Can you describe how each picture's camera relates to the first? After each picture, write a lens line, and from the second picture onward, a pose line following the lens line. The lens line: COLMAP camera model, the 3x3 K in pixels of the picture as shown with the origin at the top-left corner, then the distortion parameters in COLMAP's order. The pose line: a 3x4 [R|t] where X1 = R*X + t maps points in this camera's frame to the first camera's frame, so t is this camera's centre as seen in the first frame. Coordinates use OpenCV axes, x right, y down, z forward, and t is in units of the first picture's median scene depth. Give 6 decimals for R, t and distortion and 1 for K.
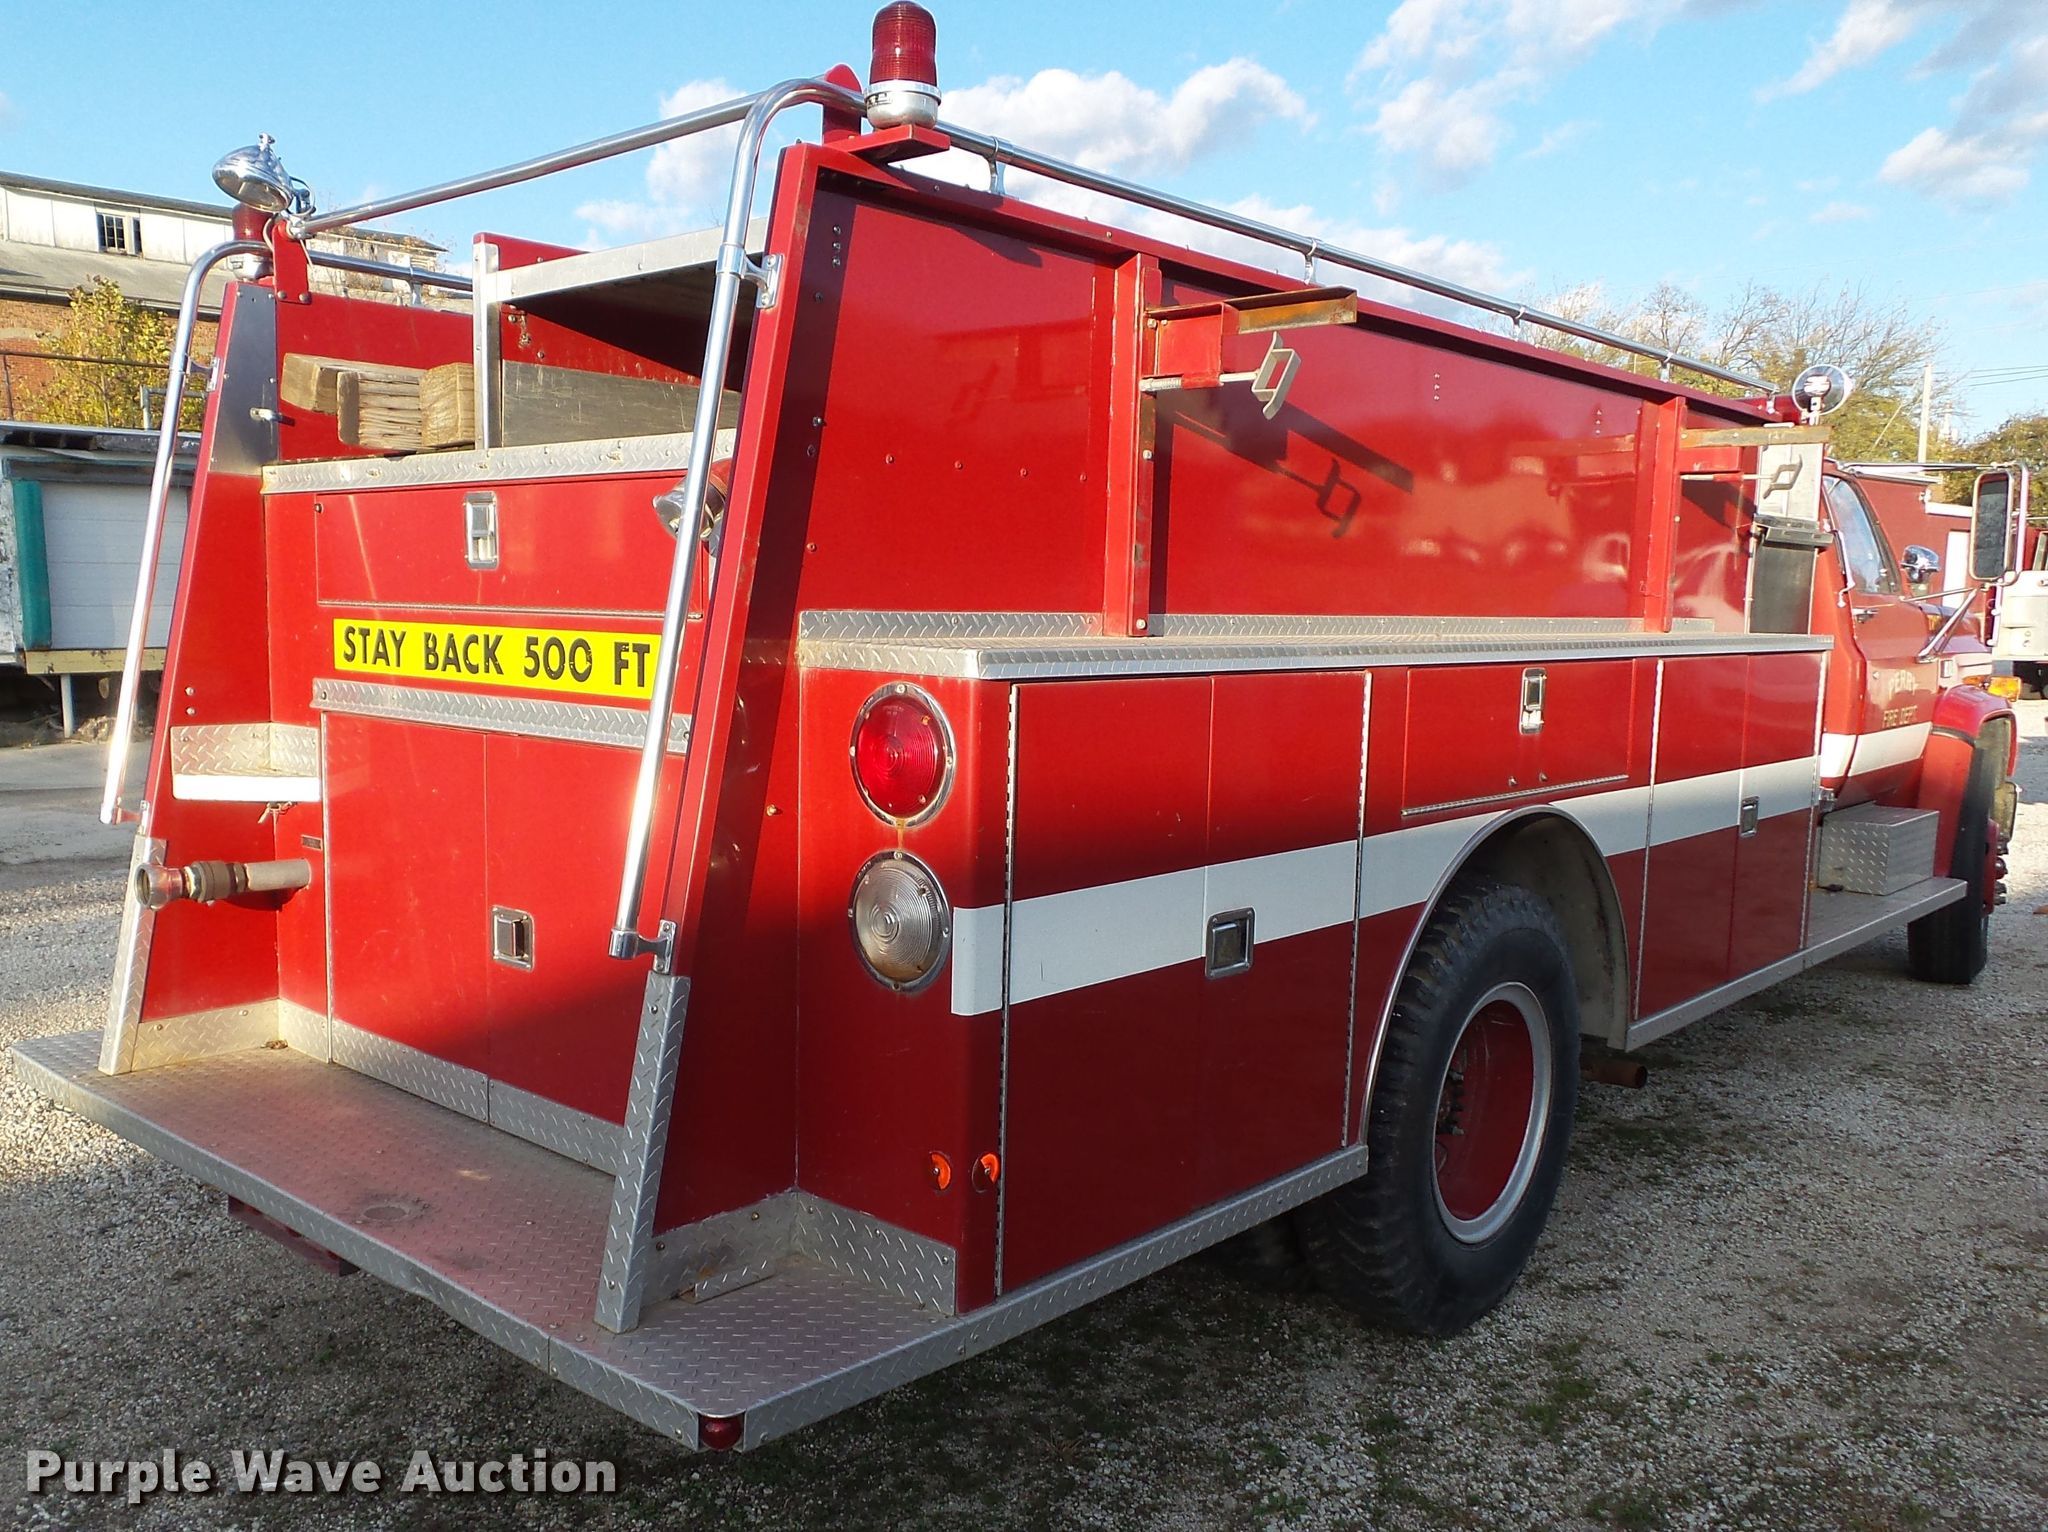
lens RADIAL K [[1678.8, 0, 1024.7], [0, 1678.8, 770.0], [0, 0, 1]] dist [0.005963, 0.009593]
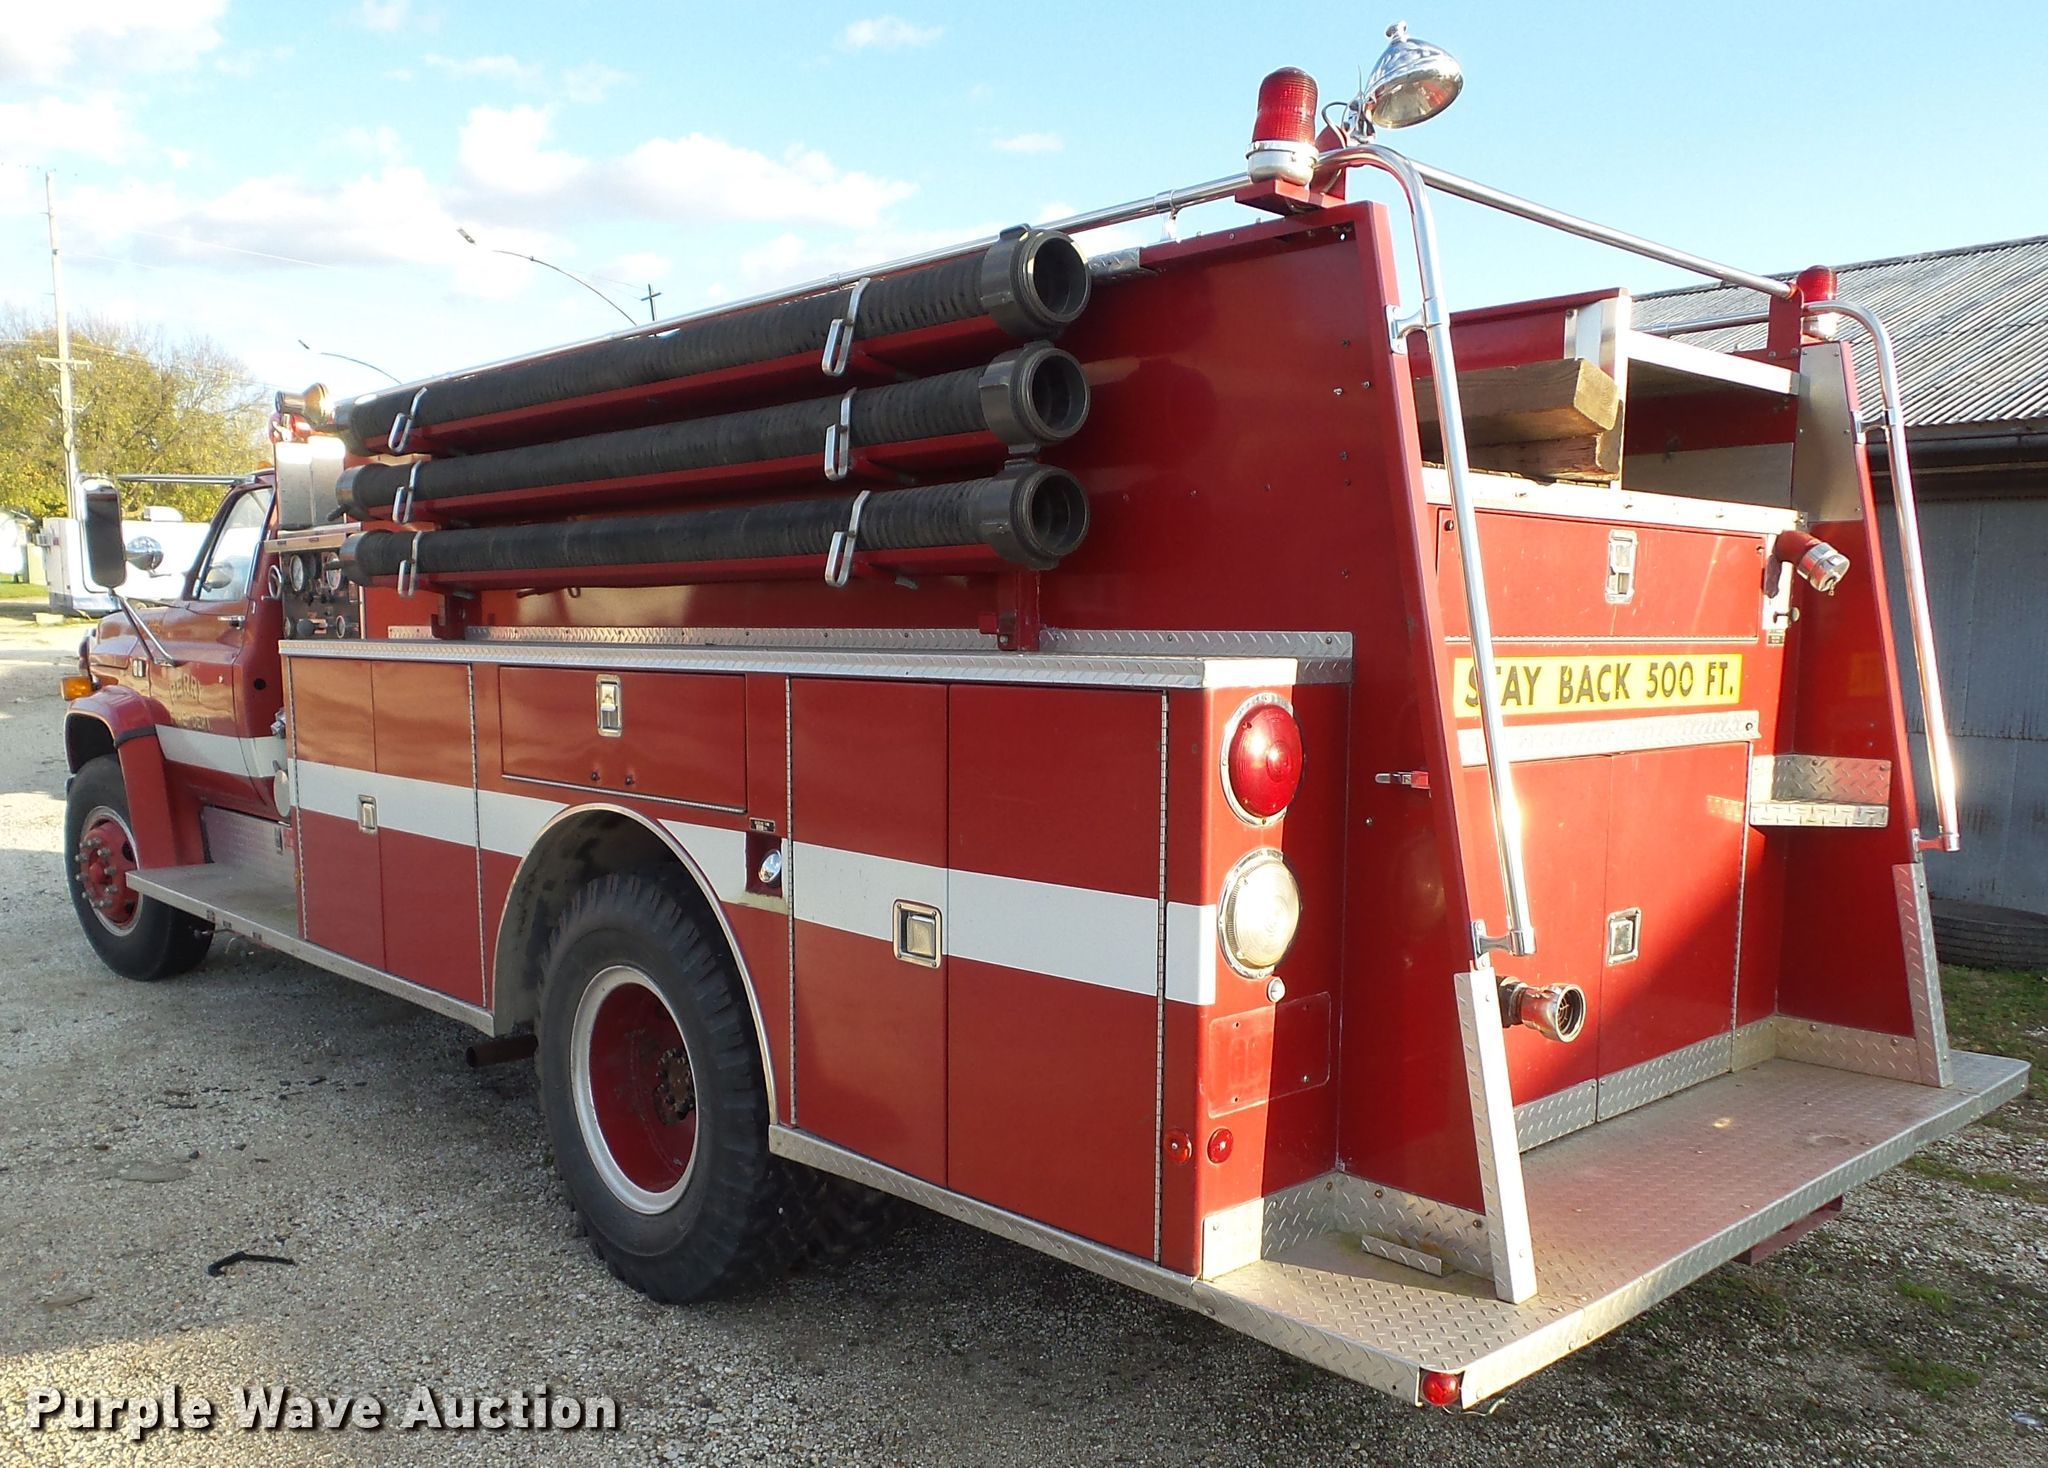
lens RADIAL K [[1700.2, 0, 1026.5], [0, 1700.2, 733.4], [0, 0, 1]] dist [0.001092, -0.002276]
pose [[0.092012, -0.088446, 0.991822, -1.382970], [0.090514, 0.992667, 0.080124, -0.151487], [-0.991636, 0.082401, 0.099343, 1.218584]]
